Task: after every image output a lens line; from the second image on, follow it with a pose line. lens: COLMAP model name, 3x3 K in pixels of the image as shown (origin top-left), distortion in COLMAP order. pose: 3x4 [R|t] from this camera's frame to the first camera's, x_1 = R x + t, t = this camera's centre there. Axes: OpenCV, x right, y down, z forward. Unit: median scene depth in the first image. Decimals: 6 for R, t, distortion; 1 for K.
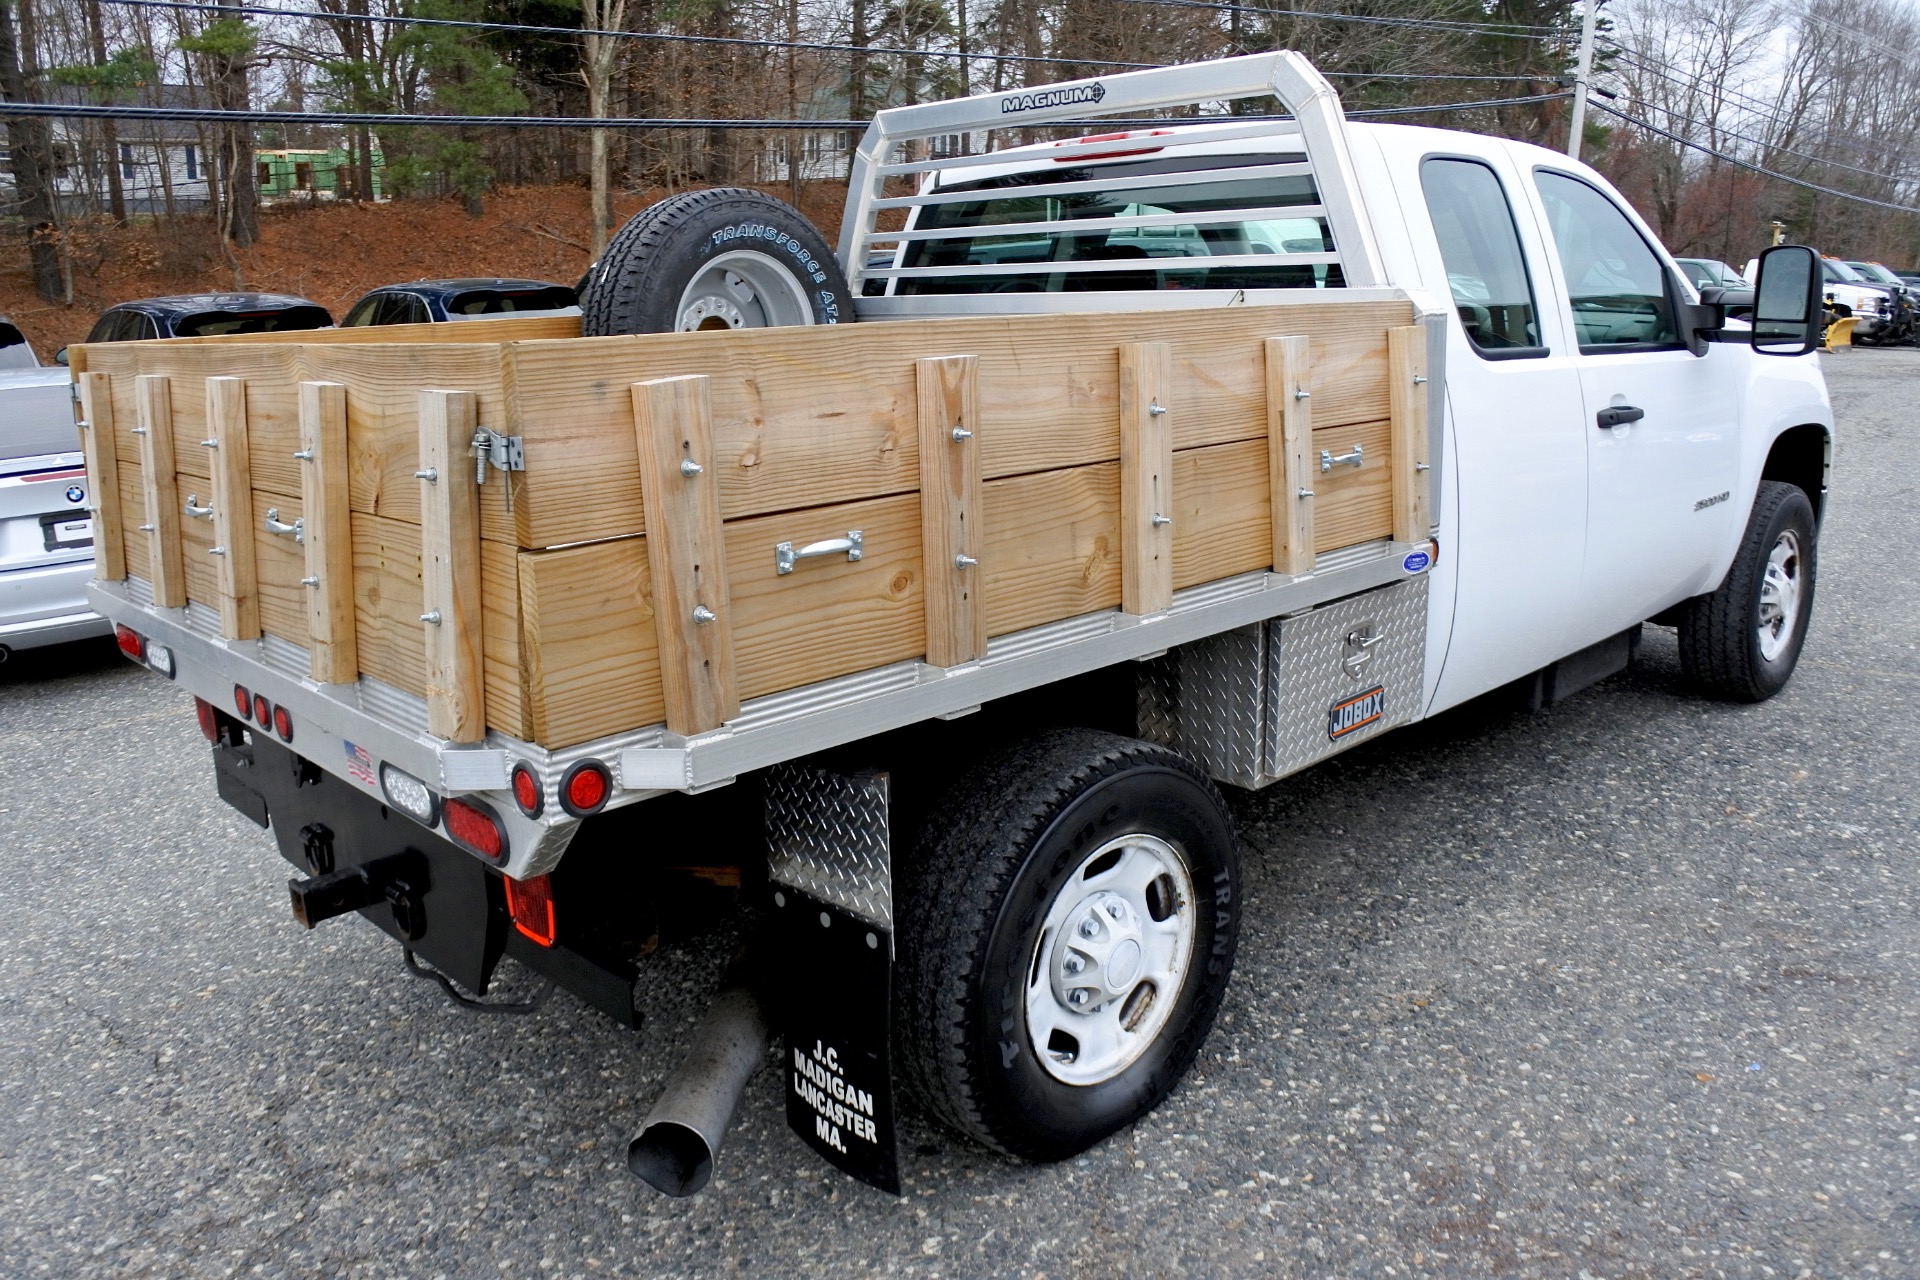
lens RADIAL K [[1486.2, 0, 955.8], [0, 1486.2, 569.5], [0, 0, 1]] dist [-0.124141, 0.061400]
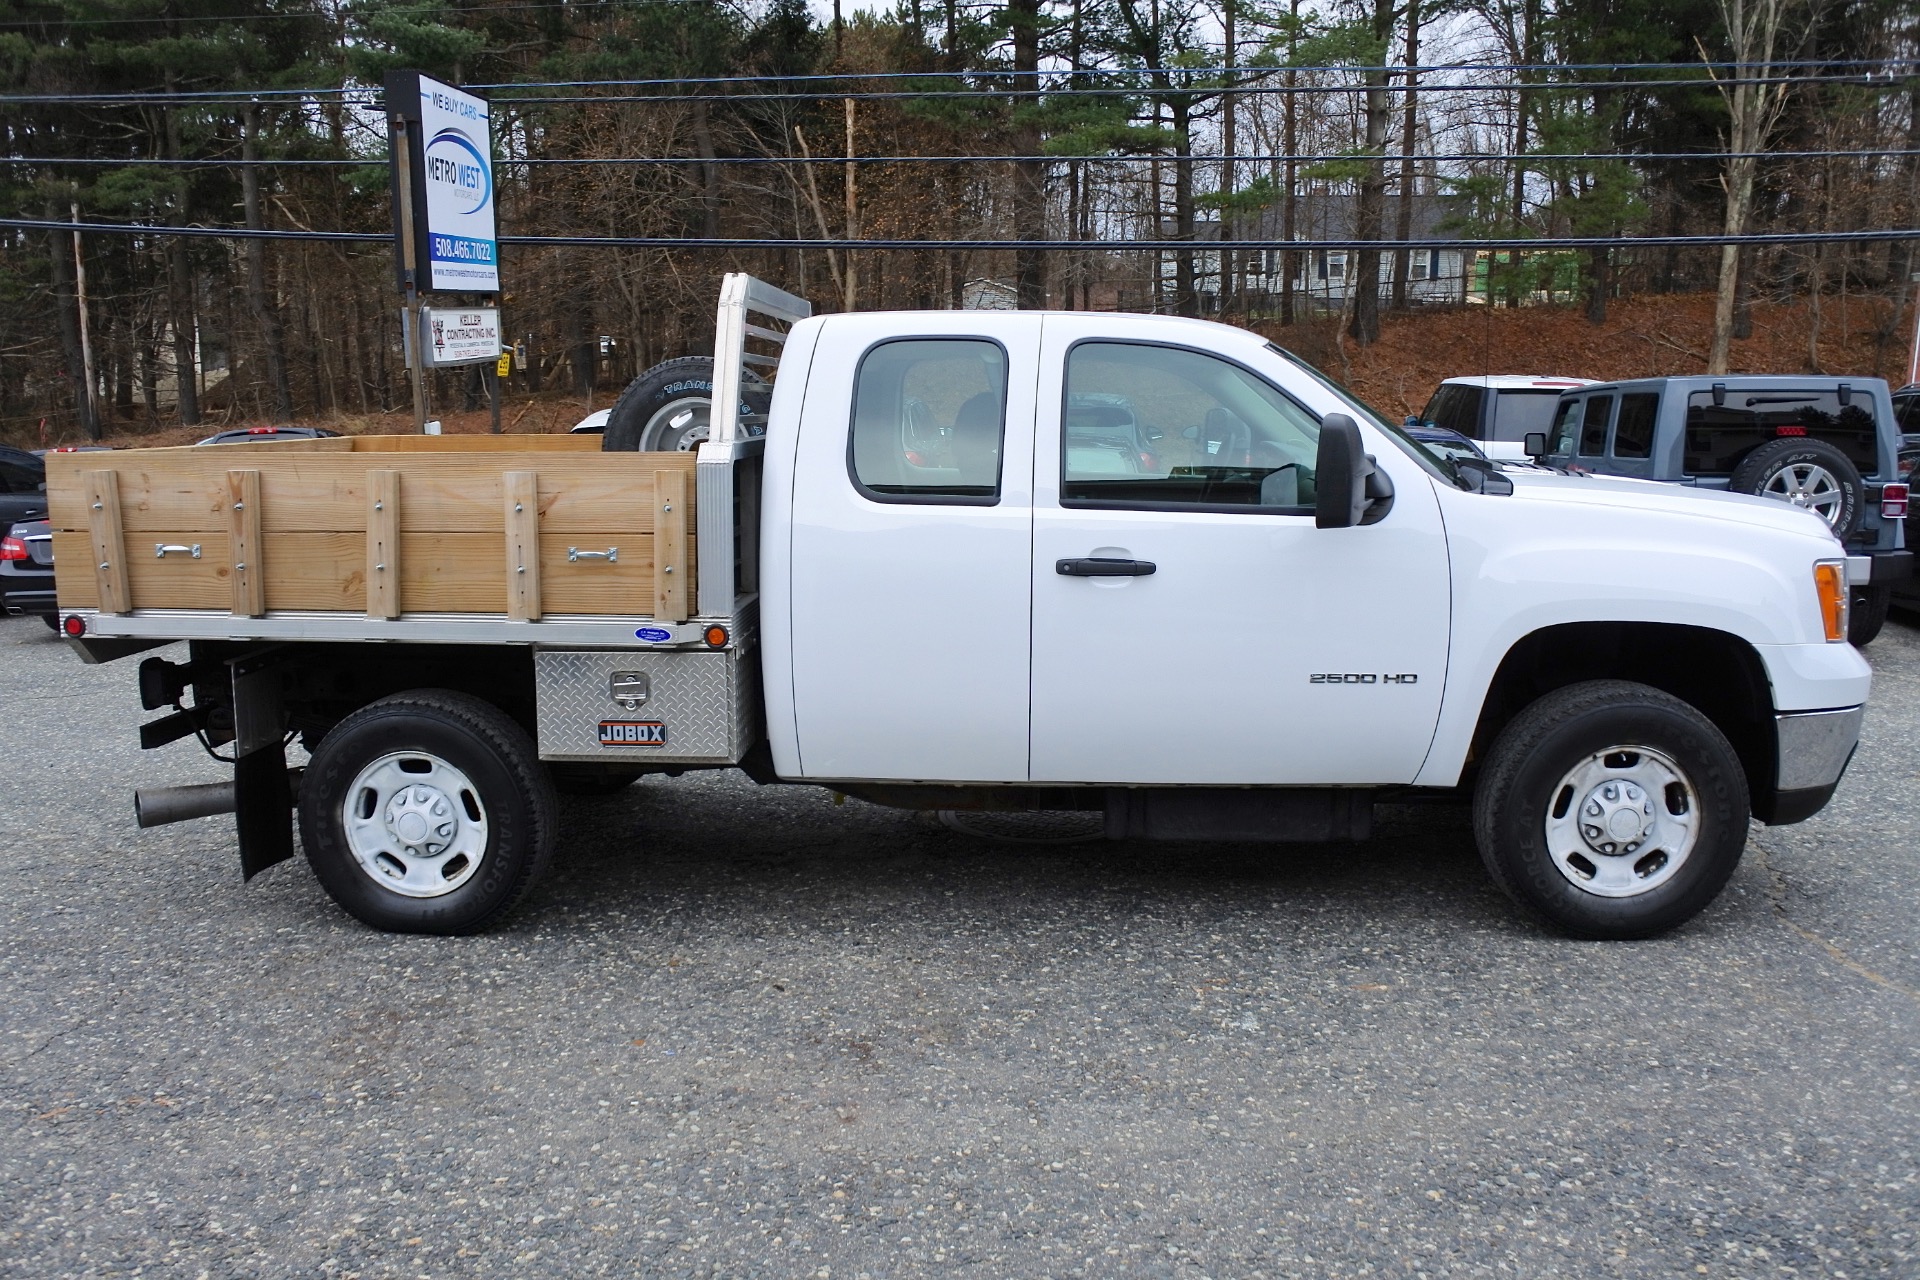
lens RADIAL K [[1486.2, 0, 955.8], [0, 1486.2, 569.5], [0, 0, 1]] dist [-0.124141, 0.061400]
pose [[0.688837, 0.110266, -0.716481, 1.189277], [-0.157197, 0.987567, 0.000855, -0.088888], [0.707668, 0.112039, 0.697606, 0.156960]]
